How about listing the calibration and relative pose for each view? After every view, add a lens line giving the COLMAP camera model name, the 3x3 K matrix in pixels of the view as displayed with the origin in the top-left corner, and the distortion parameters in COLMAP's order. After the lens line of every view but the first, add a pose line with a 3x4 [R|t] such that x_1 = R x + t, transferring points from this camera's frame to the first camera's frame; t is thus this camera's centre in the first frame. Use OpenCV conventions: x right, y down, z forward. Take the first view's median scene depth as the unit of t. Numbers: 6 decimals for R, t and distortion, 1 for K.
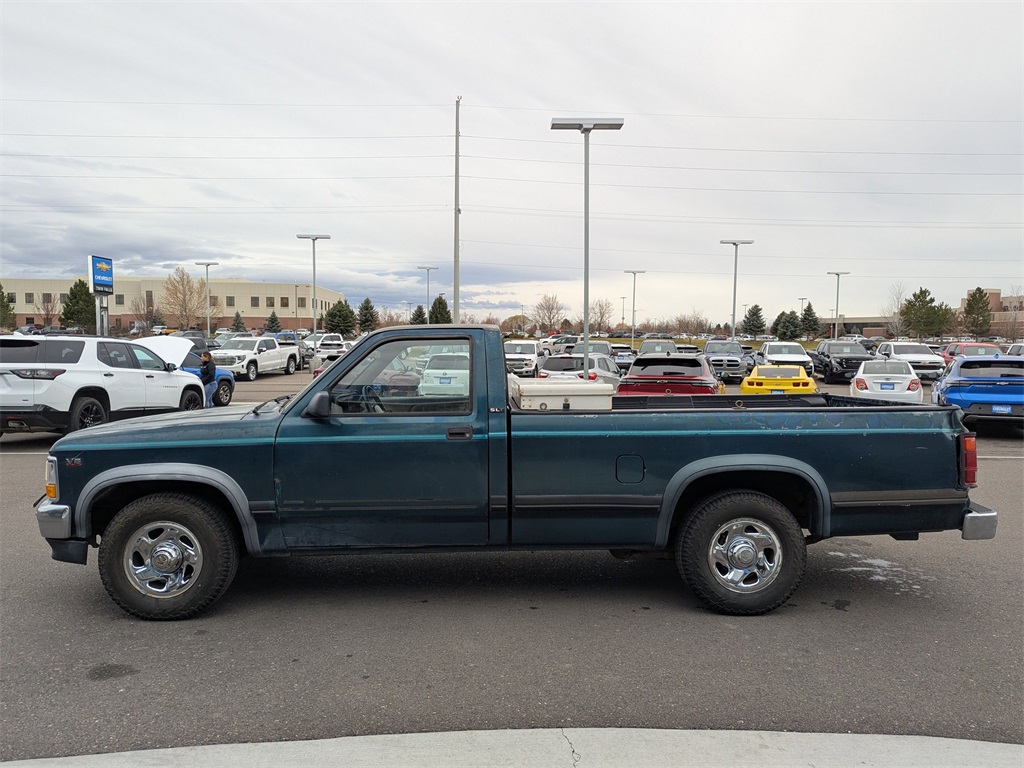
lens RADIAL K [[736.5, 0, 478.5], [0, 736.5, 382.3], [0, 0, 1]] dist [0.045029, -0.027824]
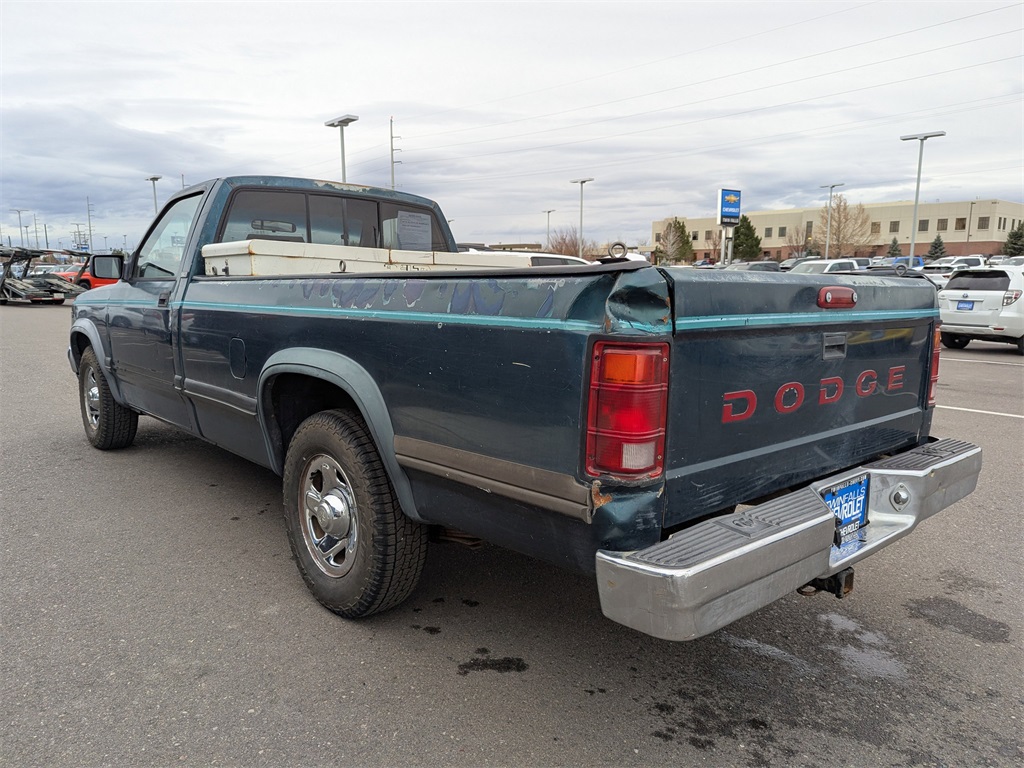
lens RADIAL K [[721.9, 0, 509.6], [0, 721.9, 383.2], [0, 0, 1]] dist [0.050955, -0.040548]
pose [[0.643059, 0.106905, -0.758318, 0.103357], [-0.038747, 0.993482, 0.107200, 0.006375], [0.764836, -0.039553, 0.643010, 0.084479]]
